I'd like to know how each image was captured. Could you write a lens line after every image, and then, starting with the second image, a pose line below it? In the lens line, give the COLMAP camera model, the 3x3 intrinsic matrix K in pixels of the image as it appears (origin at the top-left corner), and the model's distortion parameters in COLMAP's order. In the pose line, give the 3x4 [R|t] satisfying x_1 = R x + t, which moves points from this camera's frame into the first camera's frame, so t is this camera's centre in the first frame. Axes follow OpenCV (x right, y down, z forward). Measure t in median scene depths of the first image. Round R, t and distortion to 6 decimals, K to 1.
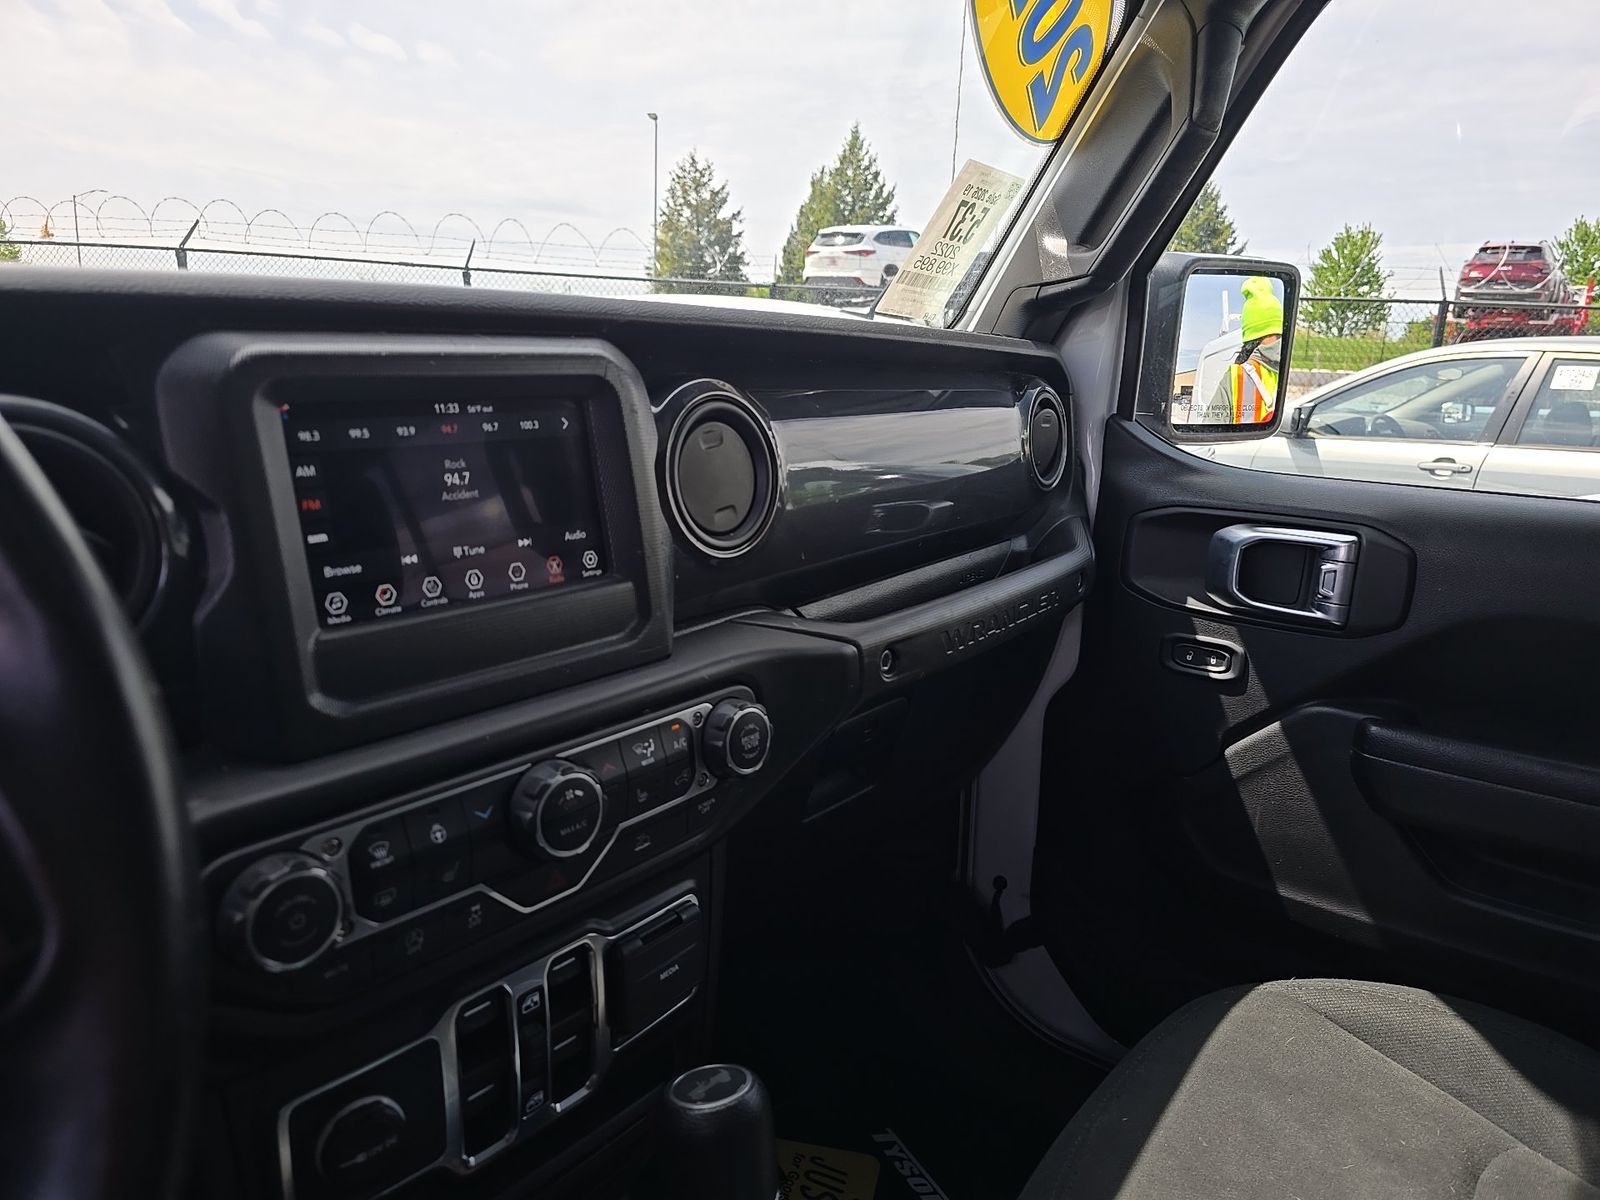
lens RADIAL K [[1075.7, 0, 800.0], [0, 1075.7, 600.0], [0, 0, 1]] dist [0.055948, -0.043391]
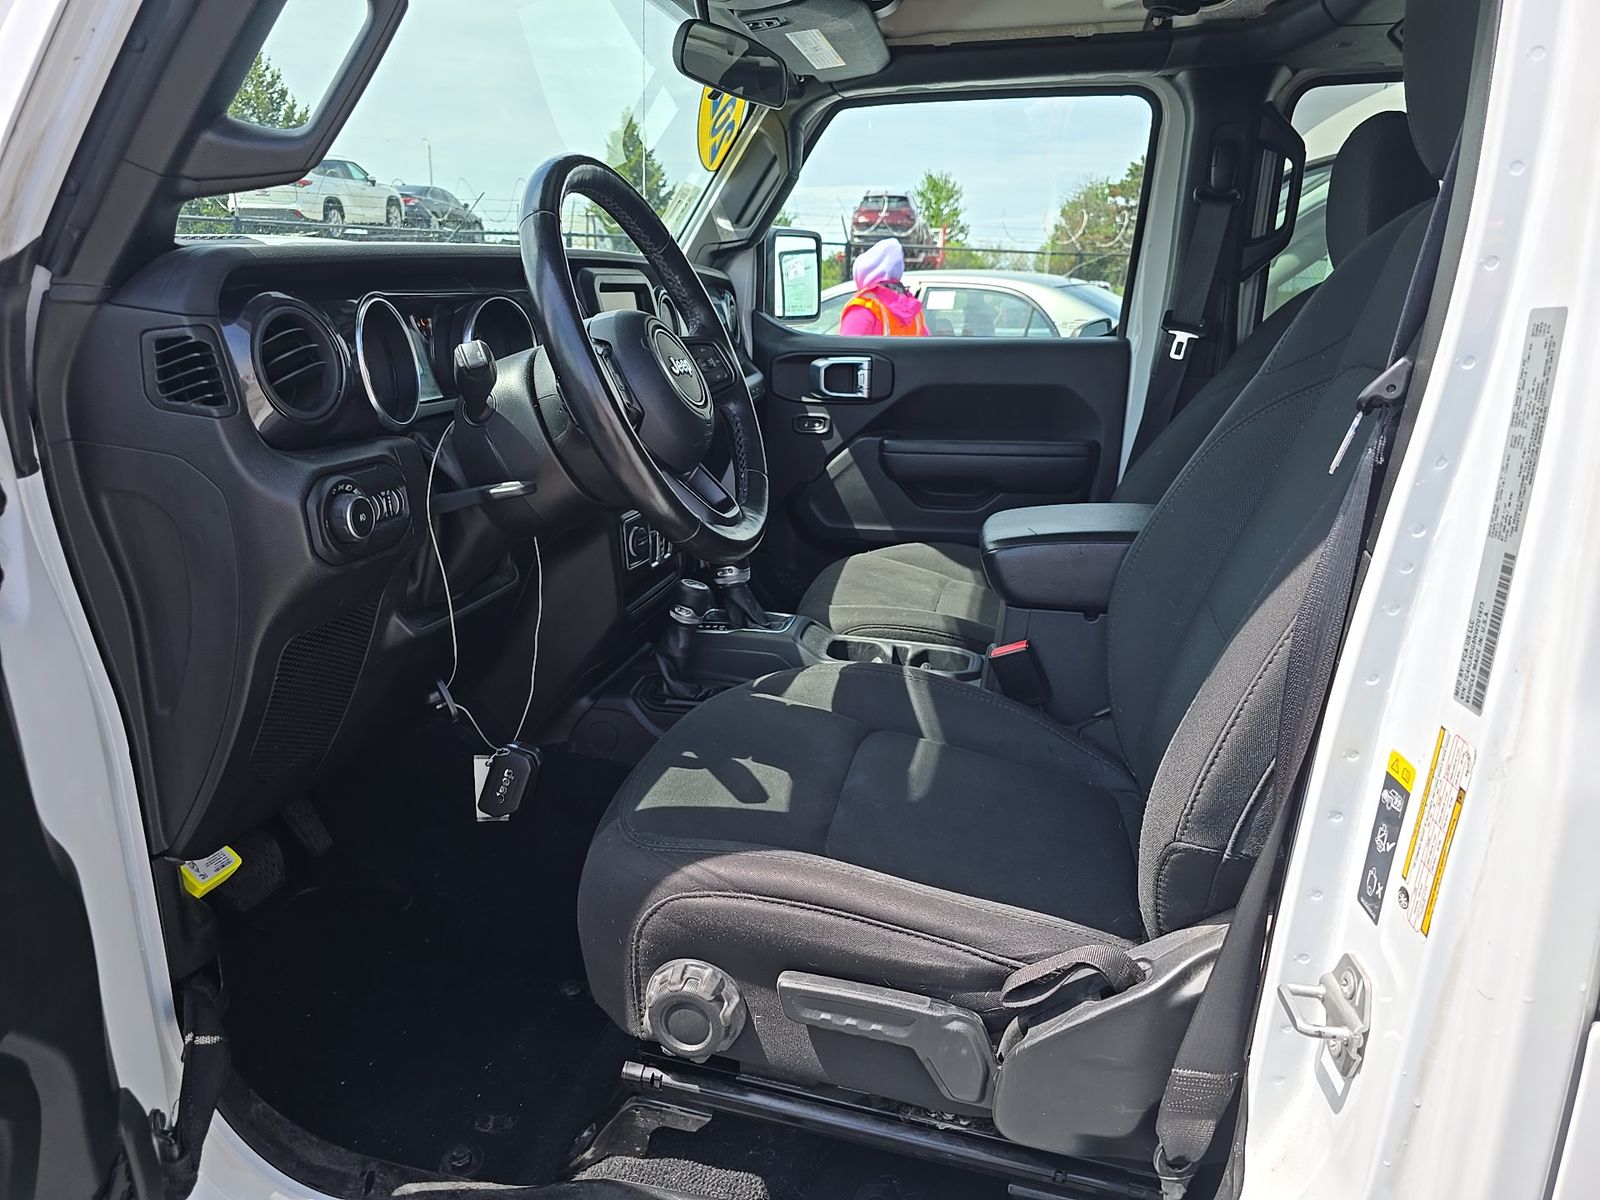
lens RADIAL K [[1075.7, 0, 800.0], [0, 1075.7, 600.0], [0, 0, 1]] dist [0.055948, -0.043391]
pose [[0.886350, -0.145832, 0.439450, -0.599227], [0.122420, 0.989140, 0.081332, 0.210917], [-0.446538, -0.018291, 0.894578, -0.842482]]
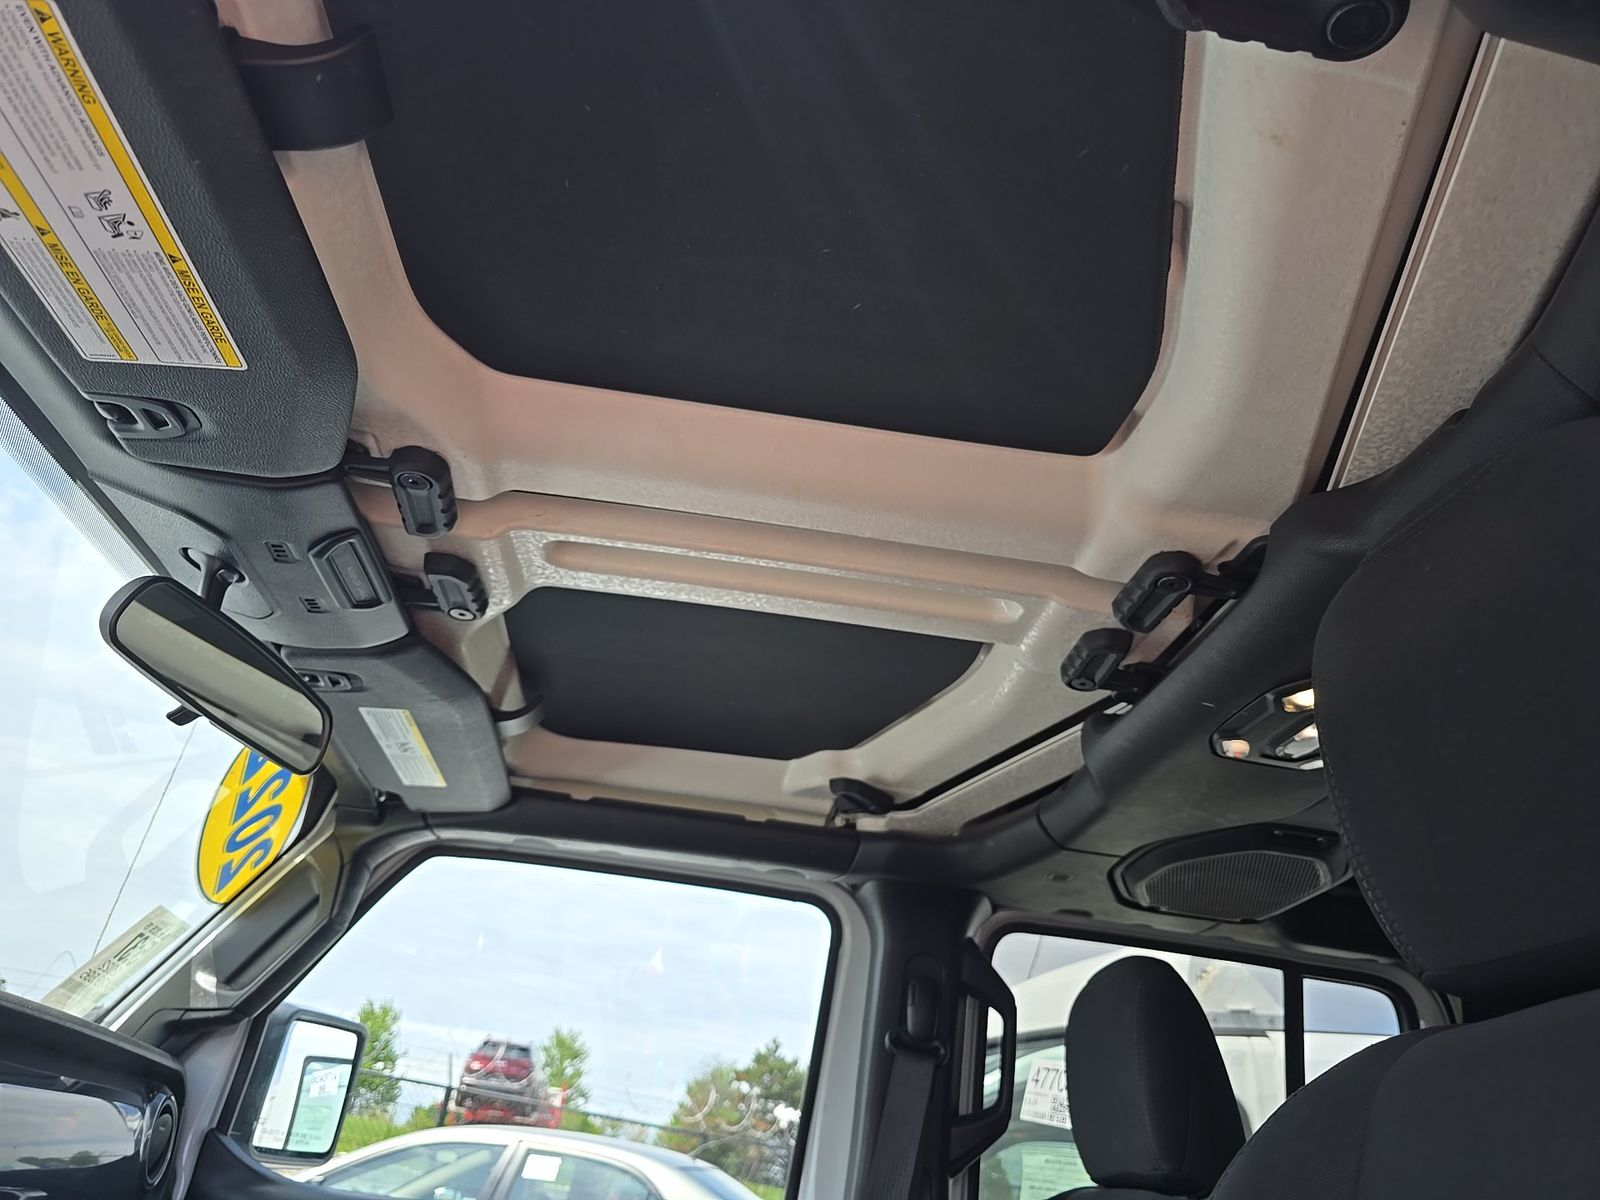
lens RADIAL K [[1099.6, 0, 800.0], [0, 1099.6, 600.0], [0, 0, 1]] dist [0.044586, -0.048813]
pose [[0.690079, 0.391323, 0.608817, -0.251196], [0.067997, 0.802439, -0.592847, 0.139040], [-0.720533, 0.450509, 0.527137, -0.405884]]
